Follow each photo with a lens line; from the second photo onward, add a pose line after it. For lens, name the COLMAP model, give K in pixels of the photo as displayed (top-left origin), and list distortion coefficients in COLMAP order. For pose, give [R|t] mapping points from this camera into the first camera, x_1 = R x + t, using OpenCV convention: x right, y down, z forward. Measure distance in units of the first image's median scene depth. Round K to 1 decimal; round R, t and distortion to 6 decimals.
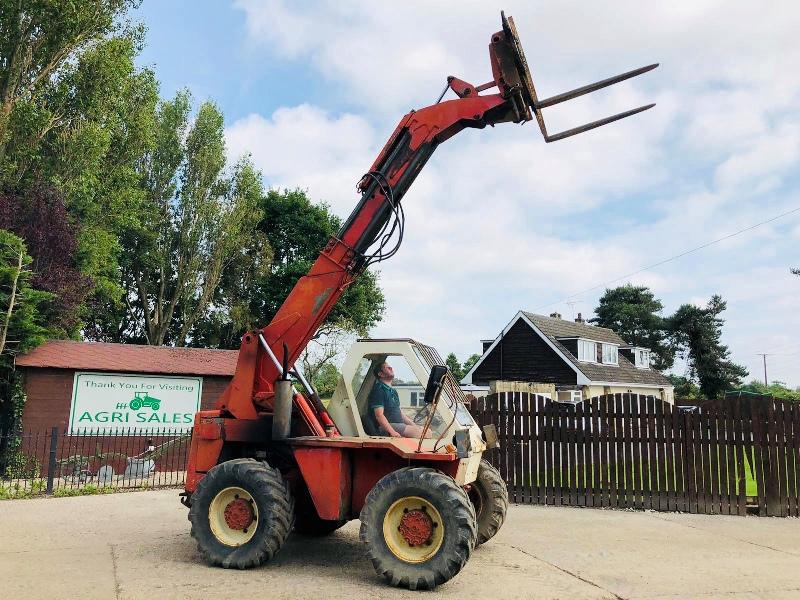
lens RADIAL K [[630.5, 0, 397.5], [0, 630.5, 306.0], [0, 0, 1]] dist [0.007832, 0.009065]
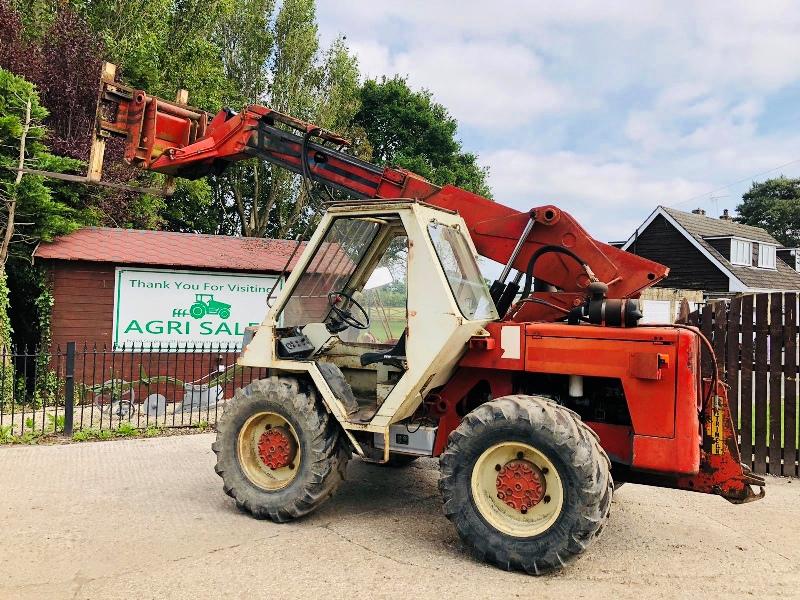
lens RADIAL K [[630.5, 0, 407.5], [0, 630.5, 298.6], [0, 0, 1]] dist [0.007832, 0.009065]
pose [[0.990112, 0.002057, -0.140262, -0.064216], [0.016219, 0.991508, 0.129033, 0.049174], [0.139337, -0.130032, 0.981671, 0.303891]]
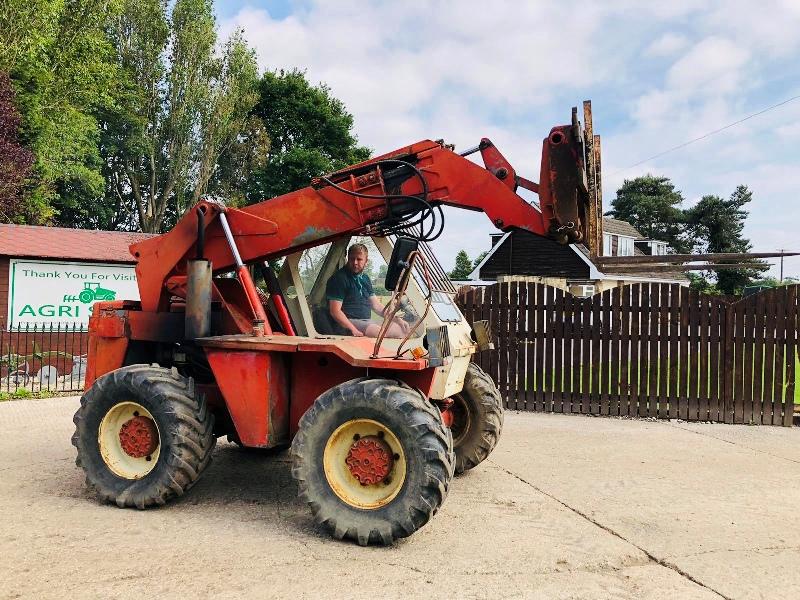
lens RADIAL K [[630.5, 0, 399.3], [0, 630.5, 295.2], [0, 0, 1]] dist [0.007832, 0.009065]
pose [[0.999886, 0.000878, -0.015054, 0.032495], [0.001321, 0.989368, 0.145430, 0.027211], [0.015022, -0.145434, 0.989254, 0.141495]]
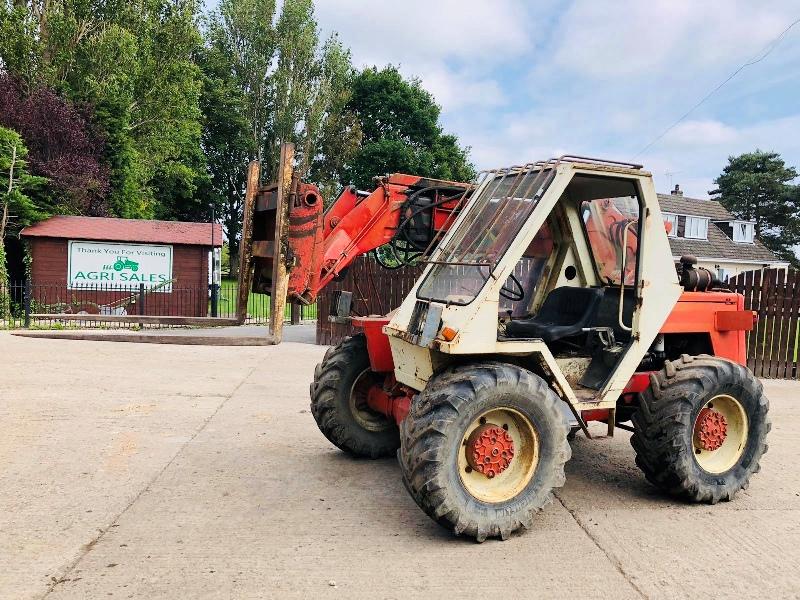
lens RADIAL K [[630.5, 0, 409.3], [0, 630.5, 297.5], [0, 0, 1]] dist [0.007832, 0.009065]
pose [[0.971986, 0.018499, -0.234308, 0.447196], [0.023493, 0.984259, 0.175163, 0.010156], [0.233860, -0.175761, 0.956252, -0.079551]]
